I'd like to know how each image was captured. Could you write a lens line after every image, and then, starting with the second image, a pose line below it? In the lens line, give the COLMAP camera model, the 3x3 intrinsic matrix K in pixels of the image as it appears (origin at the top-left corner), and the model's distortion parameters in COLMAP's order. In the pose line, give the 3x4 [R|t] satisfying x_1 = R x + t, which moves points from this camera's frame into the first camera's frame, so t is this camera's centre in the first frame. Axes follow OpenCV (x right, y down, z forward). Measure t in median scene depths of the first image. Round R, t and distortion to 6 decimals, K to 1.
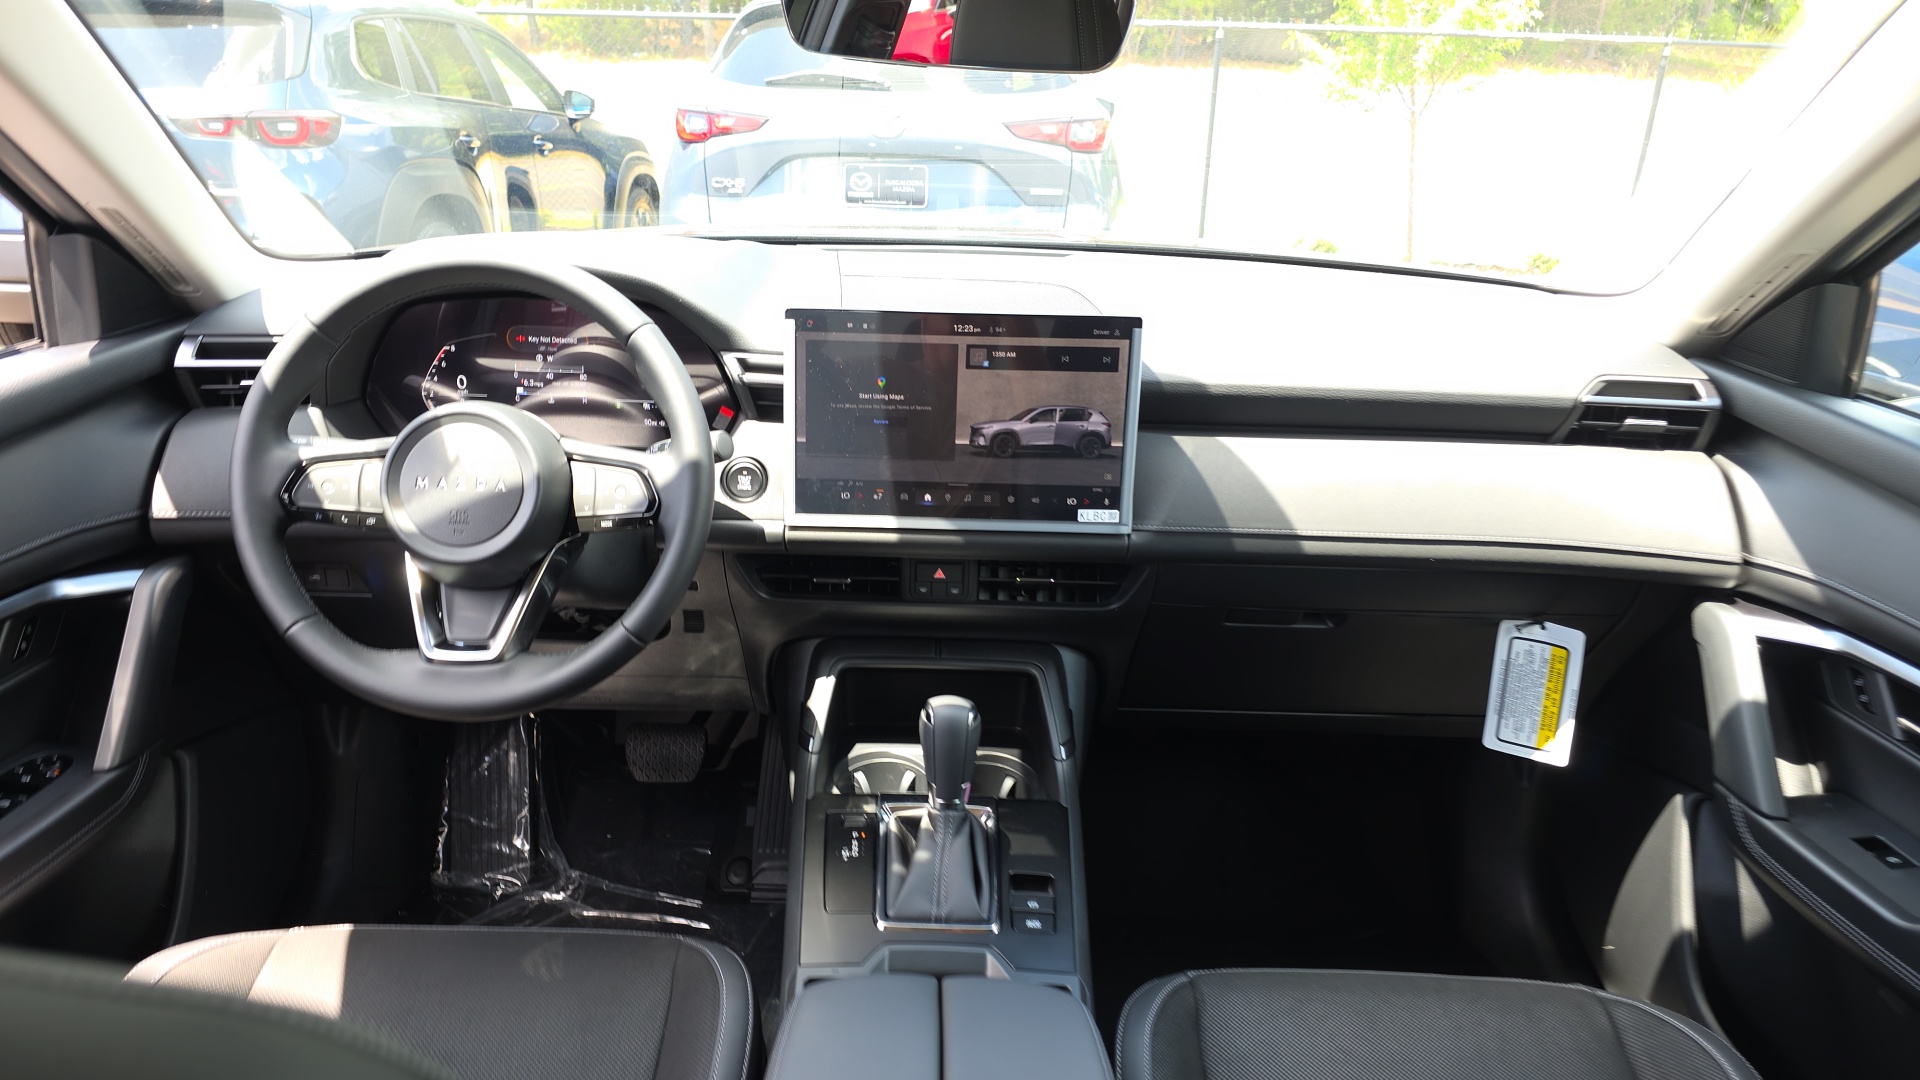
lens RADIAL K [[1307.0, 0, 924.9], [0, 1307.0, 545.6], [0, 0, 1]] dist [0.082205, -0.082936]
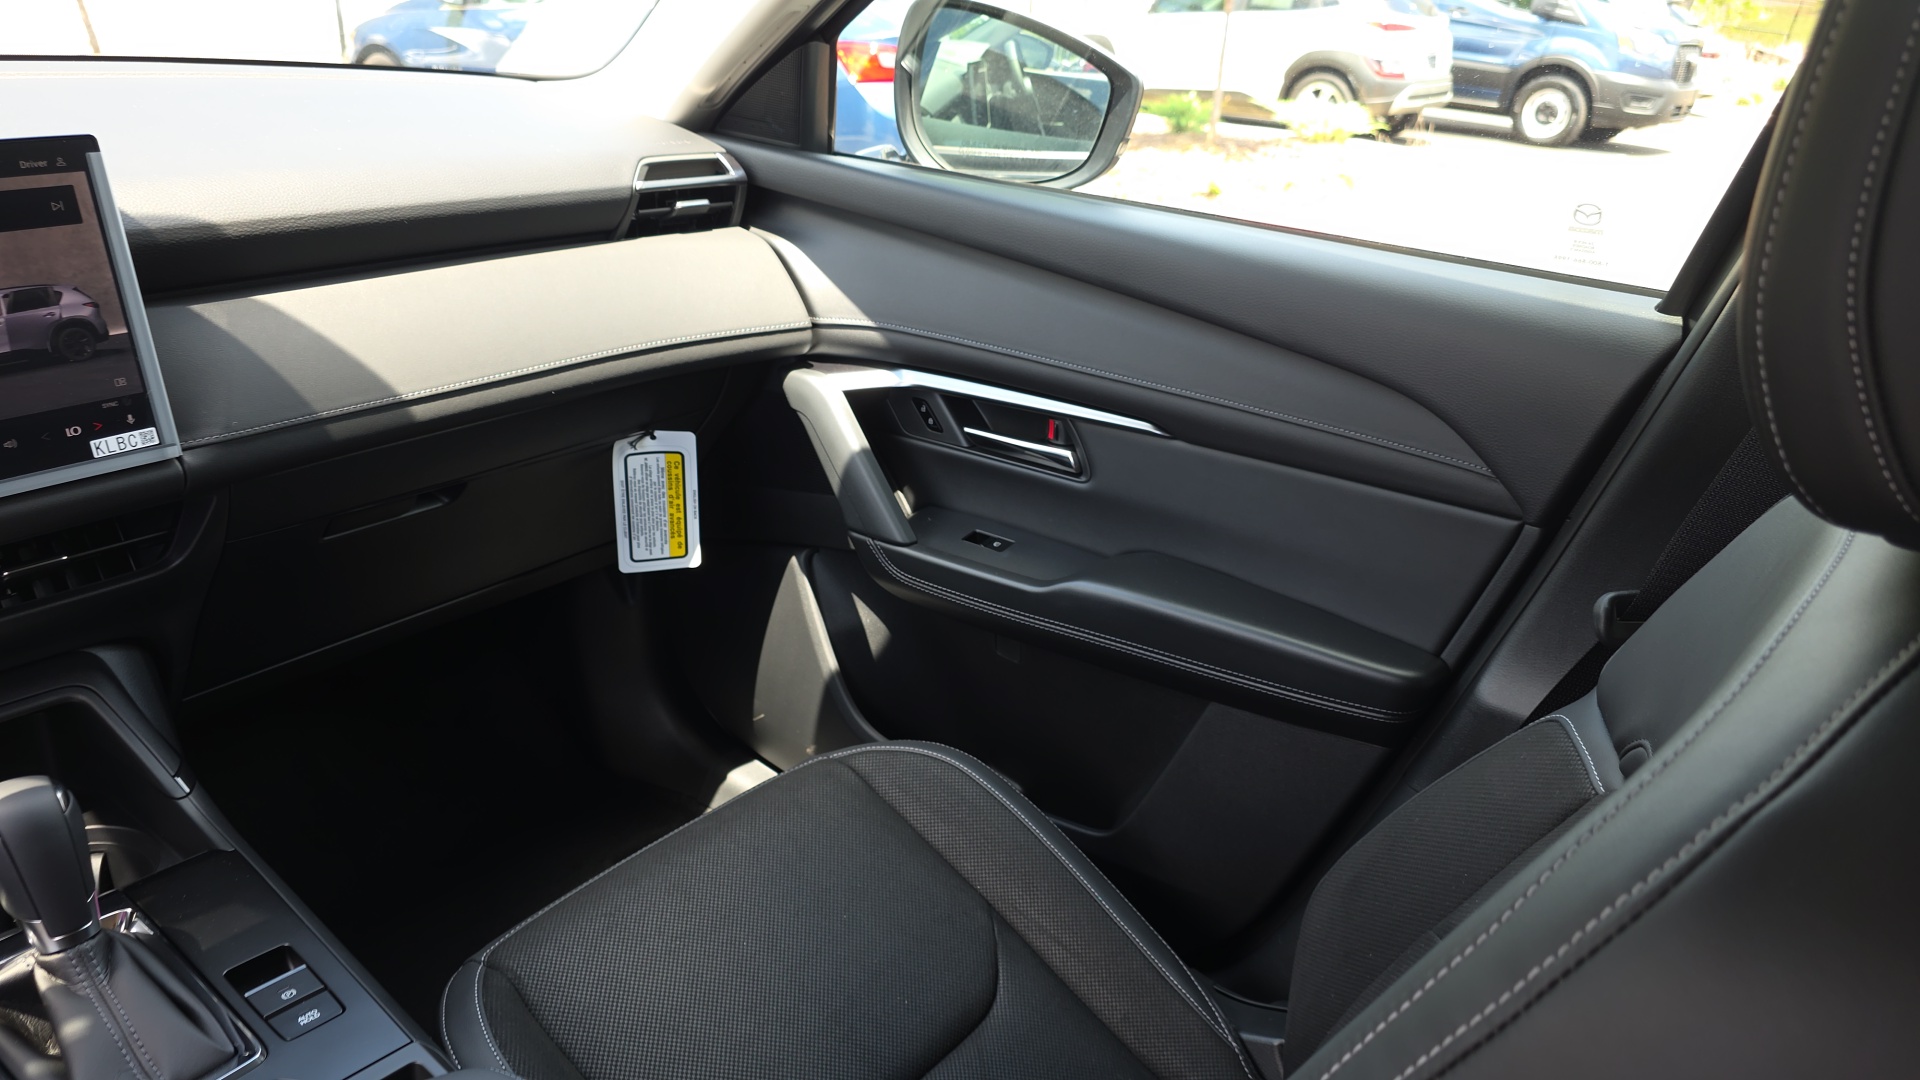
lens RADIAL K [[1306.9, 0, 974.6], [0, 1306.9, 566.7], [0, 0, 1]] dist [0.052530, -0.055823]
pose [[0.607172, -0.330656, 0.722502, -0.115138], [0.230372, 0.943499, 0.238198, -0.023777], [-0.760441, 0.021818, 0.649040, 0.226984]]
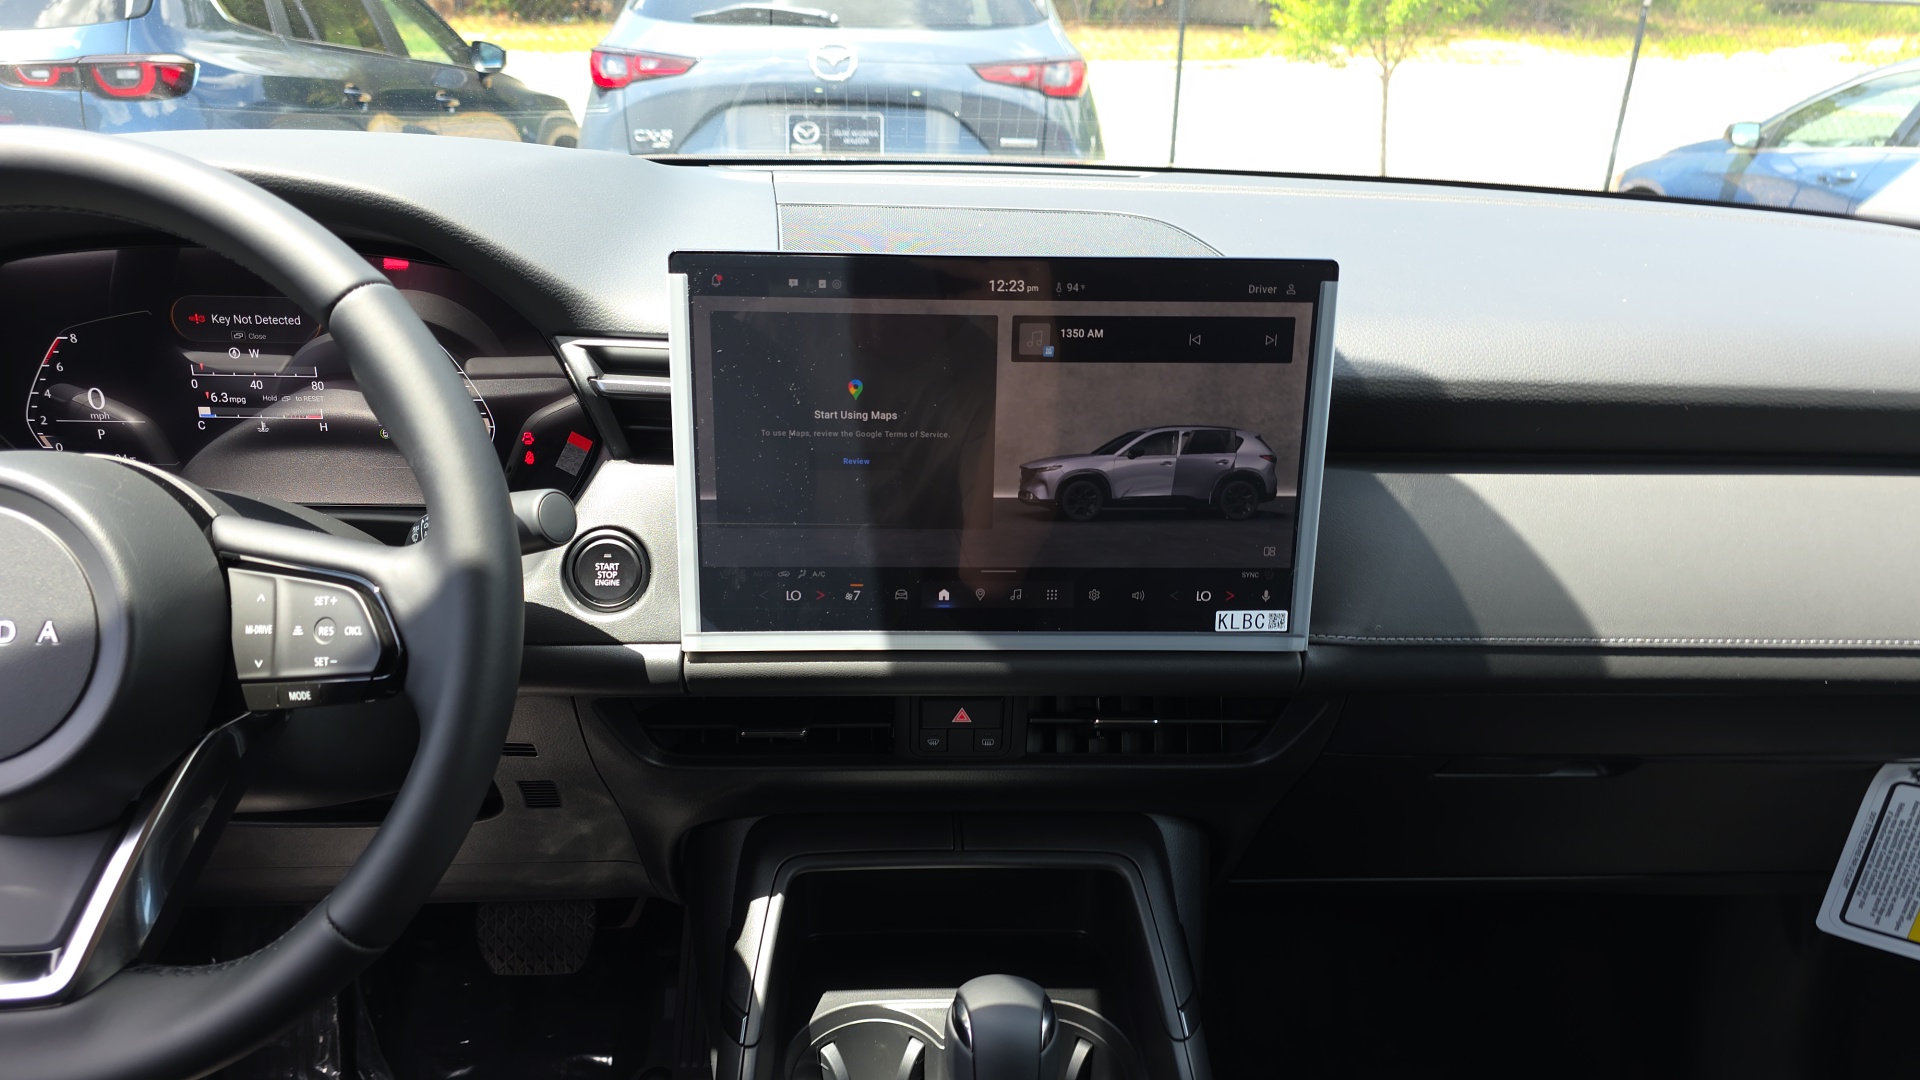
lens RADIAL K [[1302.1, 0, 940.5], [0, 1302.1, 545.3], [0, 0, 1]] dist [0.072246, -0.086850]
pose [[0.998668, -0.023576, 0.045905, -0.023933], [0.022690, 0.999548, 0.019728, -0.068958], [-0.046350, -0.018660, 0.998751, 0.452885]]
